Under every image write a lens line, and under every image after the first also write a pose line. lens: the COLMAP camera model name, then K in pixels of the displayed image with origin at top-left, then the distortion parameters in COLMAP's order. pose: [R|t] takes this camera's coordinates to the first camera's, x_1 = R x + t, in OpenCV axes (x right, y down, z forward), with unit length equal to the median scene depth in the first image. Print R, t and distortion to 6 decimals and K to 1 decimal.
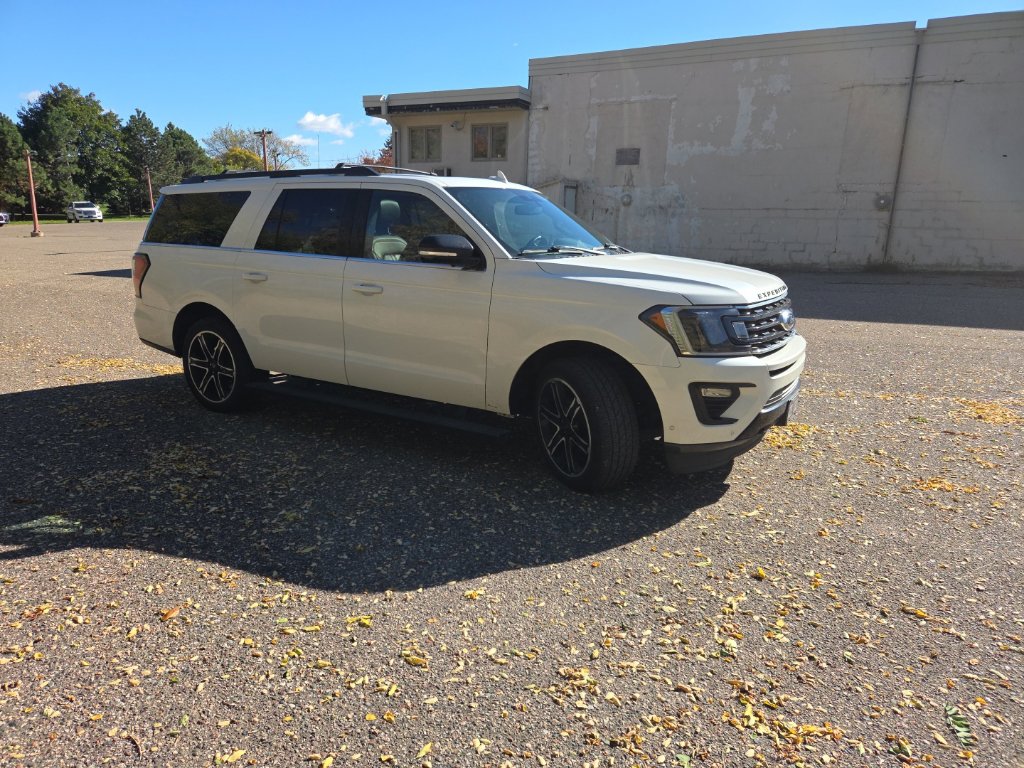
lens RADIAL K [[682.4, 0, 498.8], [0, 682.4, 386.1], [0, 0, 1]] dist [0.070281, -0.053770]
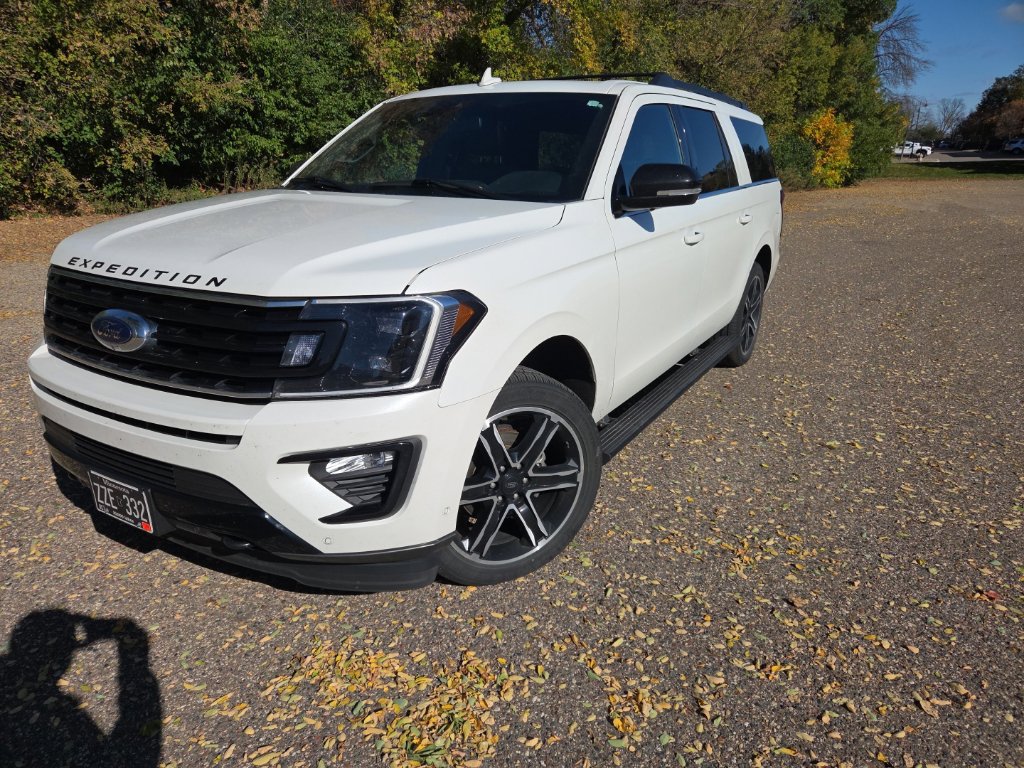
lens RADIAL K [[682.4, 0, 503.5], [0, 682.4, 387.6], [0, 0, 1]] dist [0.070281, -0.053770]
pose [[0.011441, 0.304251, -0.952523, 0.467410], [-0.232895, 0.927199, 0.293365, -0.138057], [0.972435, 0.218481, 0.081466, 0.634871]]
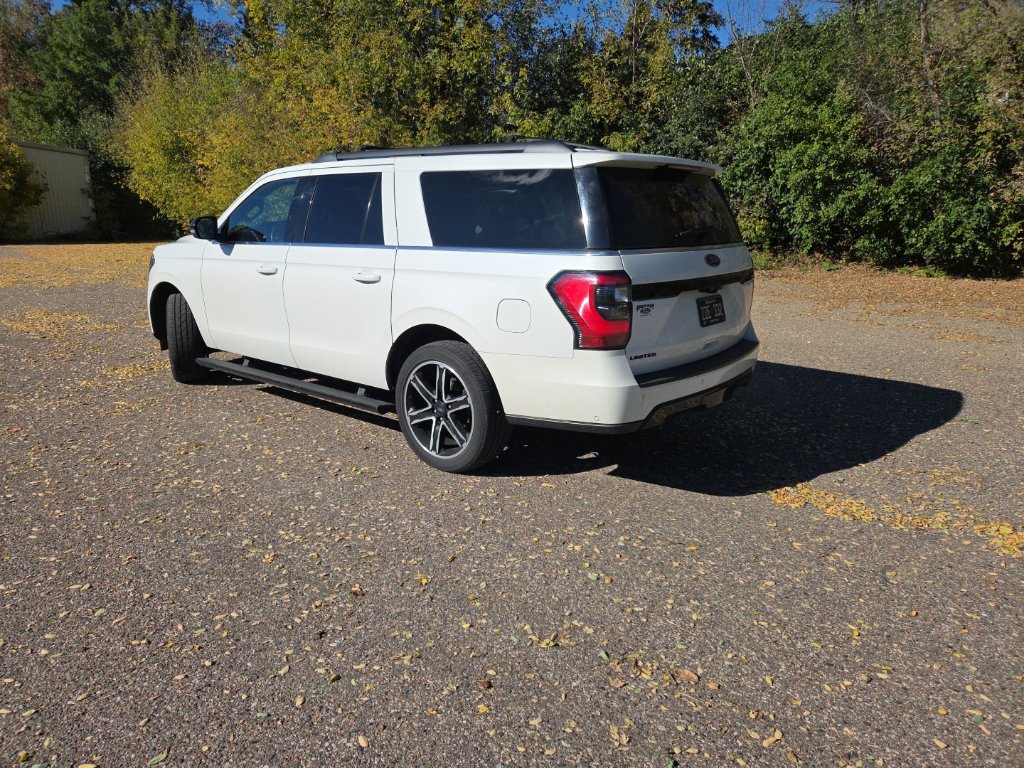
lens RADIAL K [[682.4, 0, 502.1], [0, 682.4, 381.2], [0, 0, 1]] dist [0.070281, -0.053770]
pose [[-0.989899, -0.049393, 0.132893, -0.275922], [0.015672, 0.893482, 0.448825, -0.310546], [-0.140906, 0.446374, -0.883683, 1.327706]]
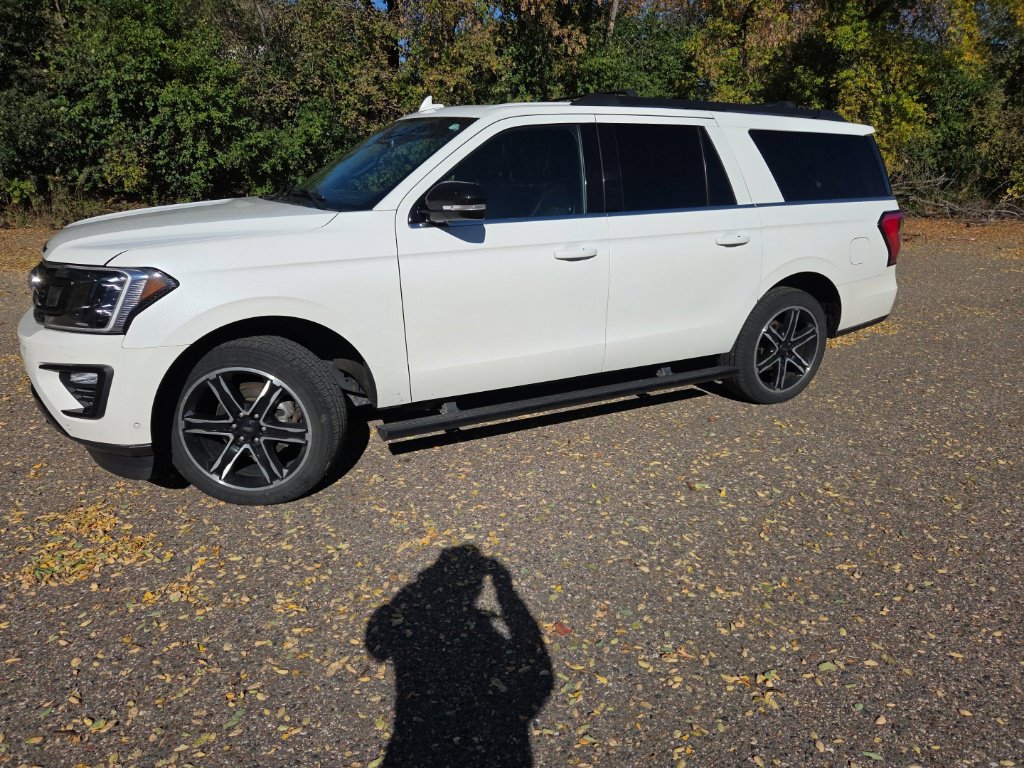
lens RADIAL K [[682.4, 0, 511.7], [0, 682.4, 388.2], [0, 0, 1]] dist [0.070281, -0.053770]
pose [[-0.498425, 0.252448, -0.829363, 0.434951], [-0.211192, 0.892485, 0.398583, -0.216918], [0.840815, 0.373818, -0.391522, 0.940951]]
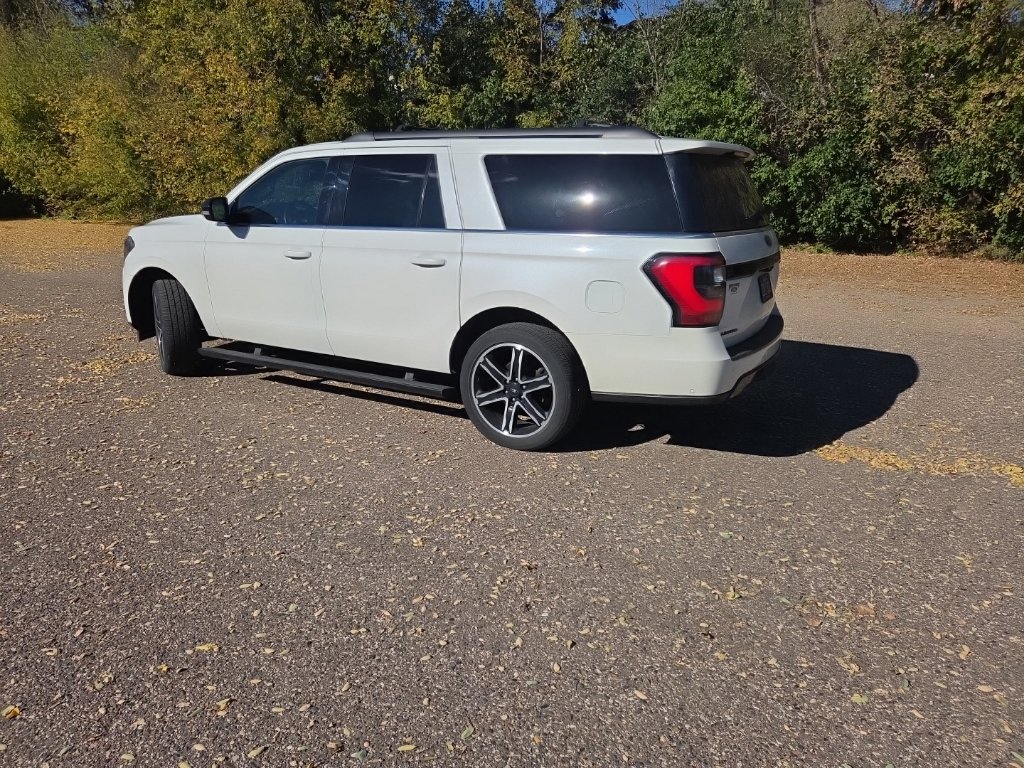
lens RADIAL K [[682.4, 0, 507.4], [0, 682.4, 386.2], [0, 0, 1]] dist [0.070281, -0.053770]
pose [[-0.998904, -0.010419, -0.045621, -0.135353], [-0.031110, 0.876127, 0.481076, -0.317166], [0.034957, 0.481968, -0.875491, 1.348347]]
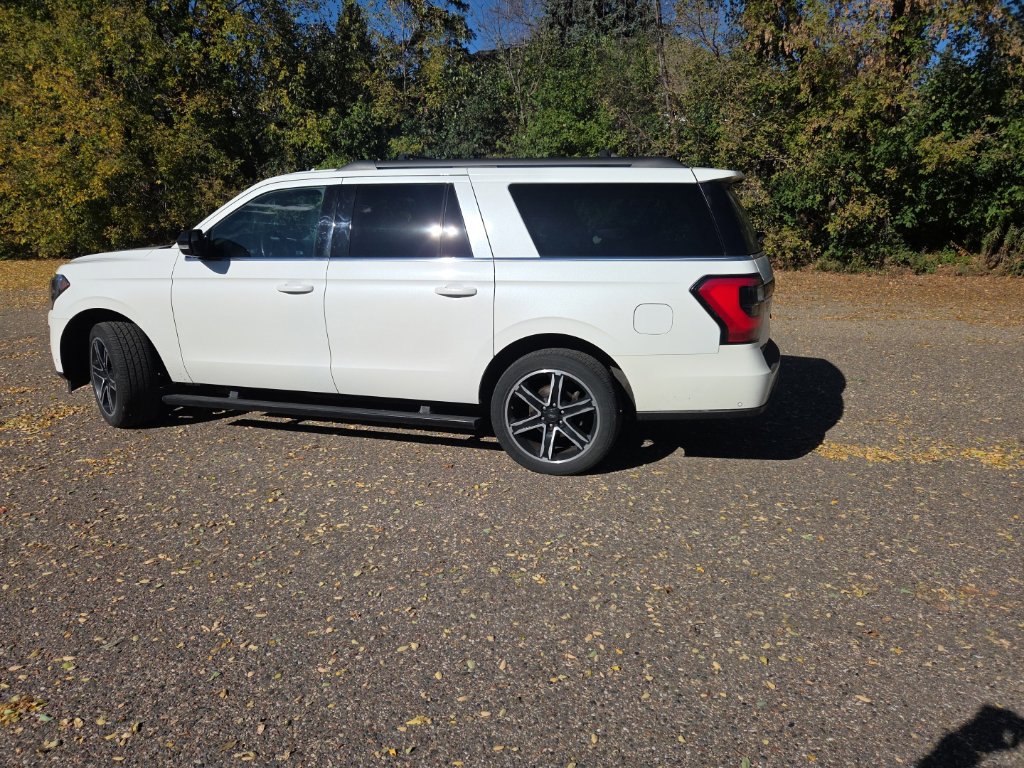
lens RADIAL K [[682.4, 0, 501.3], [0, 682.4, 385.7], [0, 0, 1]] dist [0.070281, -0.053770]
pose [[-0.964820, 0.053230, -0.257468, 0.006005], [-0.068693, 0.894236, 0.442293, -0.312568], [0.253780, 0.444419, -0.859120, 1.321606]]
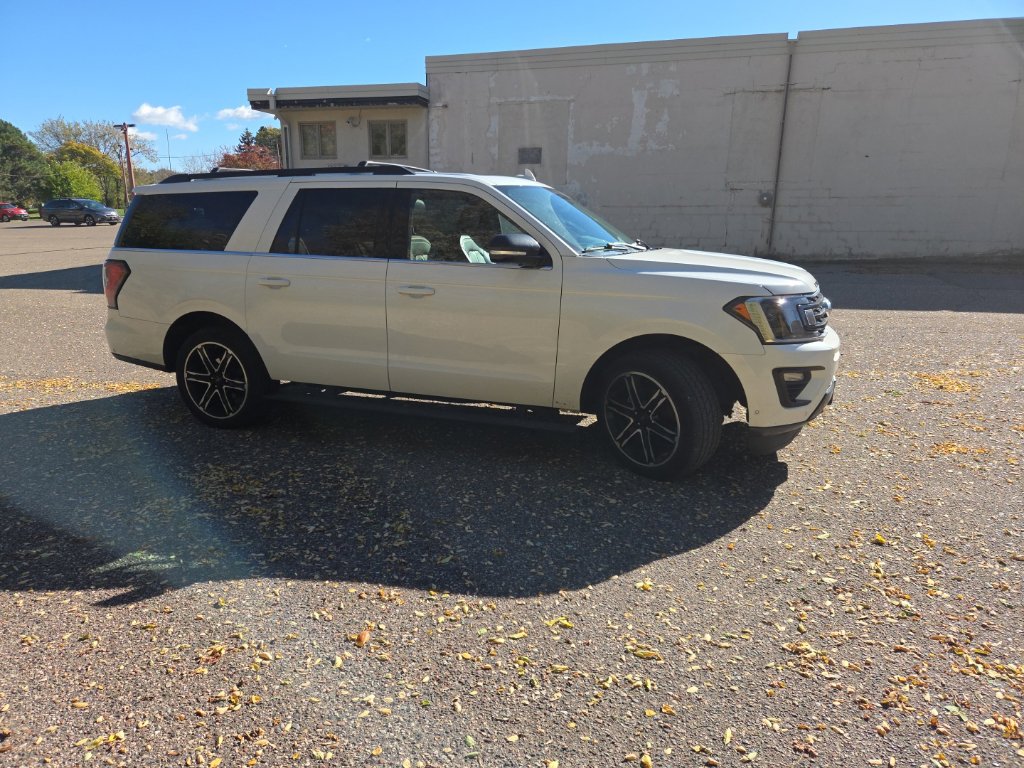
lens RADIAL K [[682.4, 0, 499.4], [0, 682.4, 389.5], [0, 0, 1]] dist [0.070281, -0.053770]
pose [[0.982025, -0.057081, 0.179914, -0.146551], [0.055954, 0.998369, 0.011335, -0.003634], [-0.180268, -0.001064, 0.983617, 0.013778]]
